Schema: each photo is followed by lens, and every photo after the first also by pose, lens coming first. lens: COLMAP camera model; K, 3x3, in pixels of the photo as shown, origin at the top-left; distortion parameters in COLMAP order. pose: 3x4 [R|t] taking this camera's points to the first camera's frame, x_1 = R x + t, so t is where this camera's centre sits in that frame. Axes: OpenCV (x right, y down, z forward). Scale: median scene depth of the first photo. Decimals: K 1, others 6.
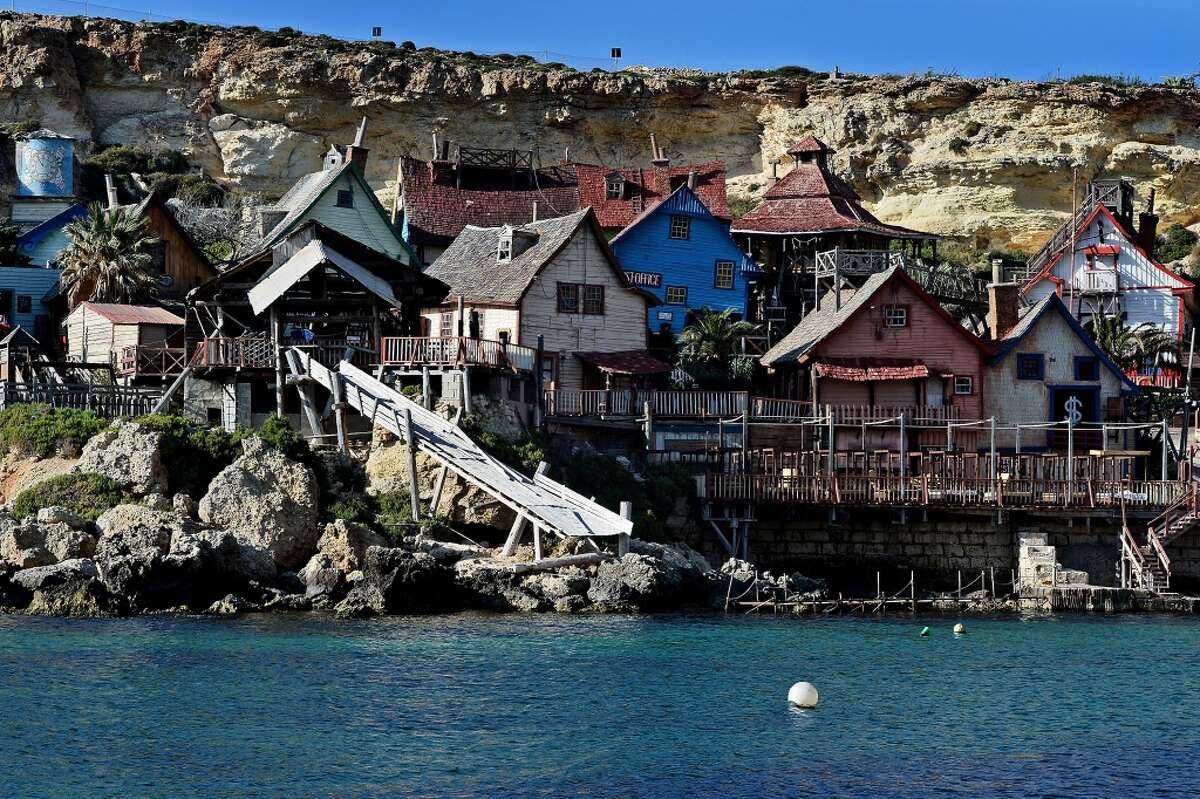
lens RADIAL K [[3255.8, 0, 600.0], [0, 3255.8, 399.5], [0, 0, 1]] dist [0.071135, 0.852577]
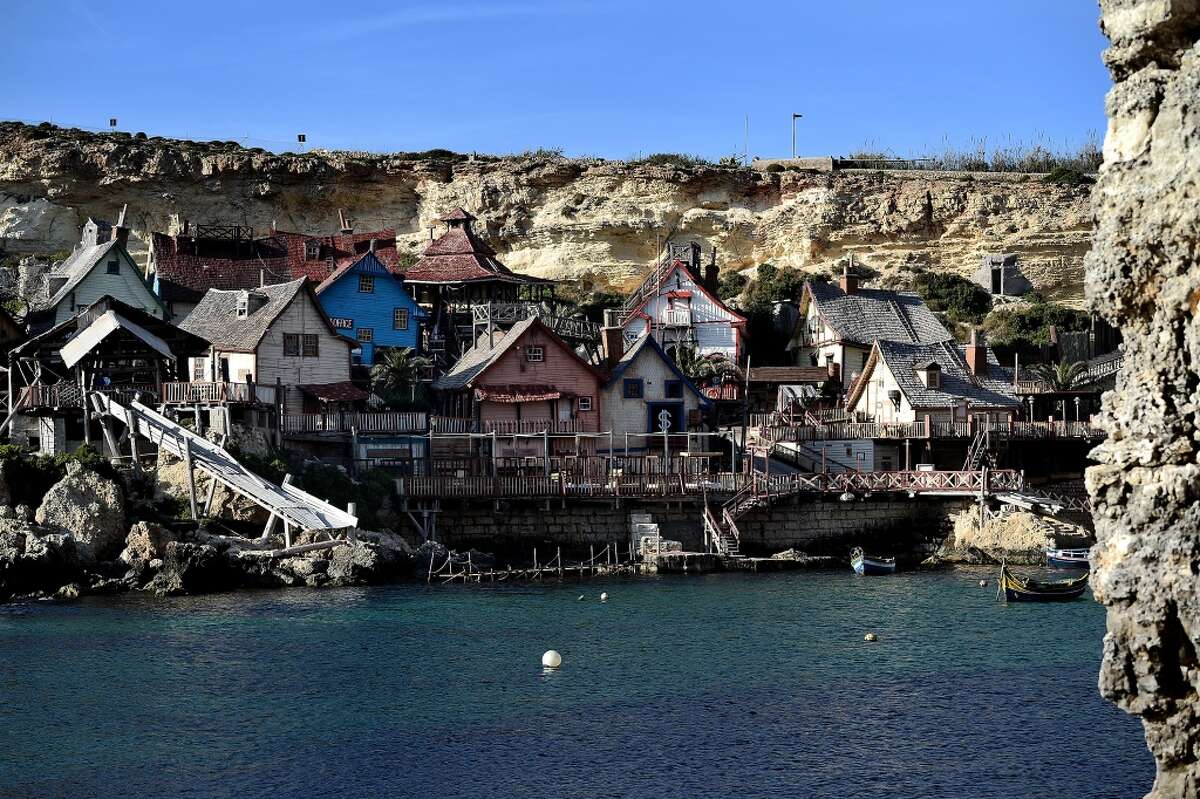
lens RADIAL K [[2667.2, 0, 600.0], [0, 2667.2, 399.5], [0, 0, 1]] dist [-0.020025, -0.075587]
pose [[0.991239, -0.019398, 0.130647, -0.027572], [0.018180, 0.999780, 0.010509, -0.017730], [-0.130822, -0.008042, 0.991373, -0.101902]]
